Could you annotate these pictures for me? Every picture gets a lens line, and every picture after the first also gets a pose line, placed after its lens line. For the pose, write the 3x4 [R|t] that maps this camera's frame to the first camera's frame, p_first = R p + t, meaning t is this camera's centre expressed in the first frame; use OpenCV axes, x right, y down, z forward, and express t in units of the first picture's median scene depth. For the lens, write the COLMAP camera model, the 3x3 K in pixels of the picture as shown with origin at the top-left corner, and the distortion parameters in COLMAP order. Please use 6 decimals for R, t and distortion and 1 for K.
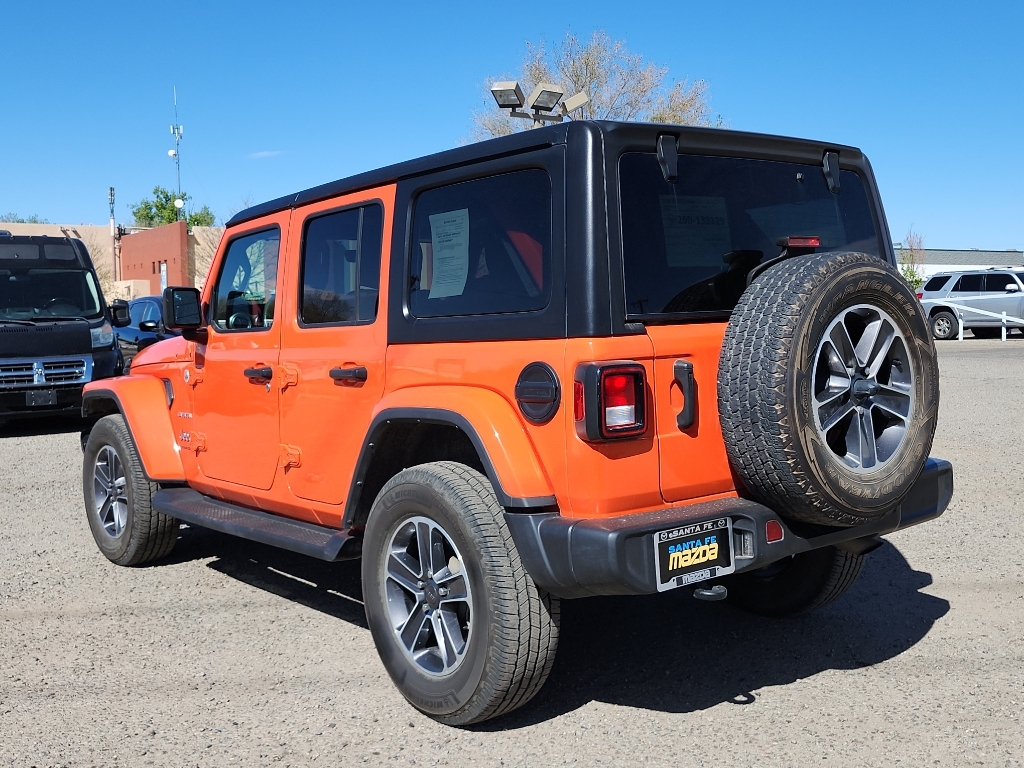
lens RADIAL K [[1101.6, 0, 512.0], [0, 1101.6, 384.0], [0, 0, 1]] dist [0.140288, -0.234116]
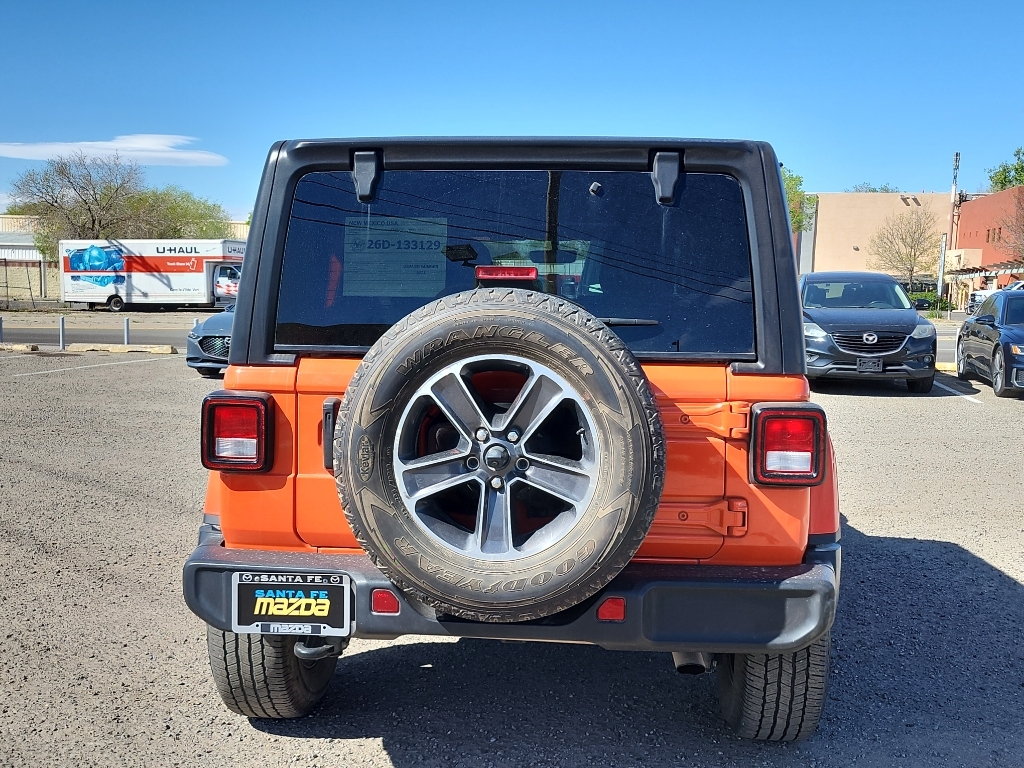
lens RADIAL K [[1101.6, 0, 512.0], [0, 1101.6, 384.0], [0, 0, 1]] dist [0.140288, -0.234116]
pose [[0.719751, 0.103419, -0.686486, 0.897682], [-0.081578, 0.994590, 0.064304, -0.105103], [0.689423, 0.009719, 0.724294, 0.430123]]
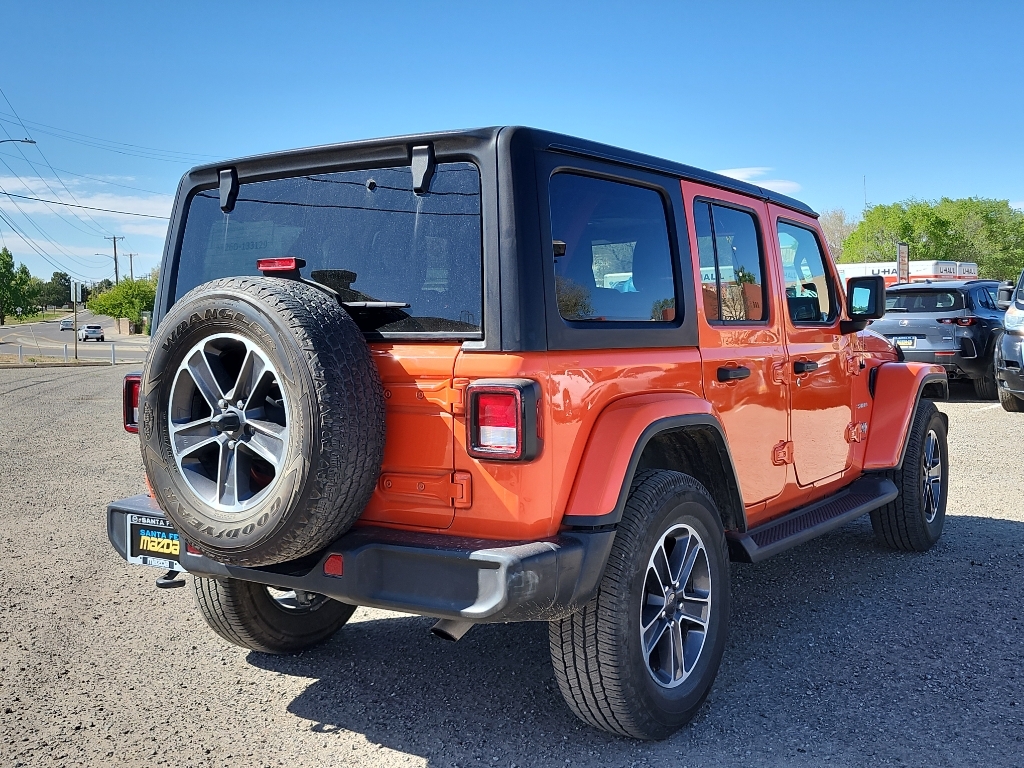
lens RADIAL K [[1101.6, 0, 512.0], [0, 1101.6, 384.0], [0, 0, 1]] dist [0.140288, -0.234116]
pose [[0.271976, 0.089246, -0.958157, 1.321219], [-0.053527, 0.995552, 0.077535, -0.117792], [0.960814, 0.030200, 0.275543, 0.995622]]
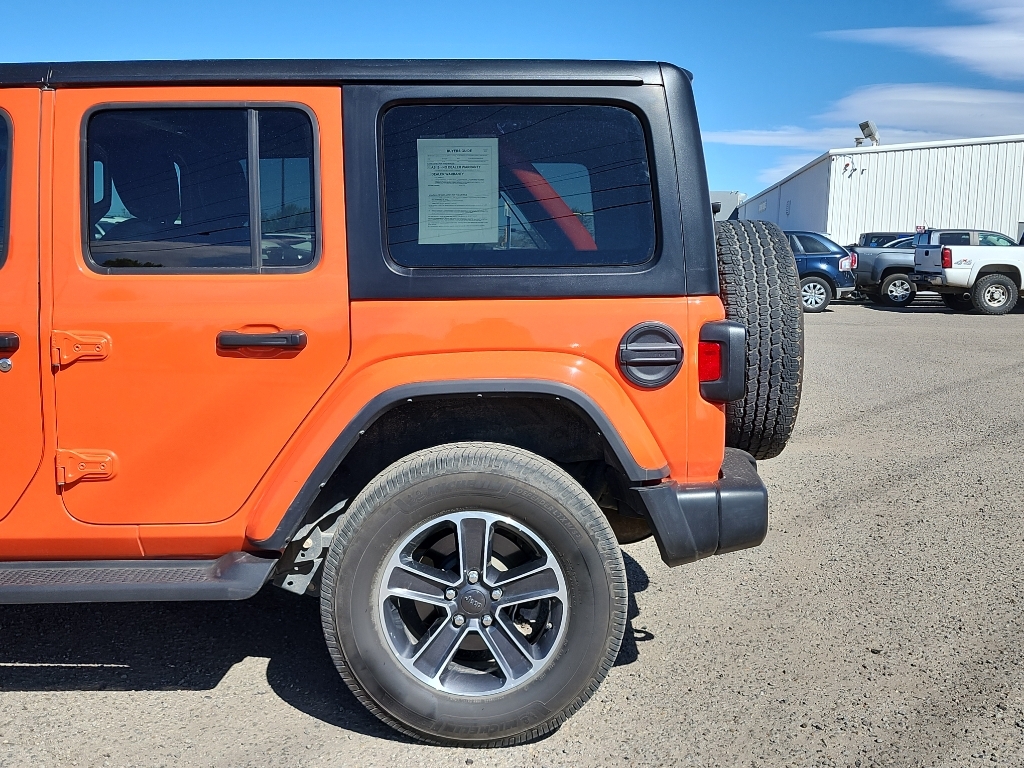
lens RADIAL K [[1101.6, 0, 512.0], [0, 1101.6, 384.0], [0, 0, 1]] dist [0.140288, -0.234116]
pose [[0.612390, -0.064263, 0.787940, -0.776815], [0.022547, 0.997705, 0.063847, -0.029651], [-0.790234, -0.021334, 0.612434, 0.517960]]
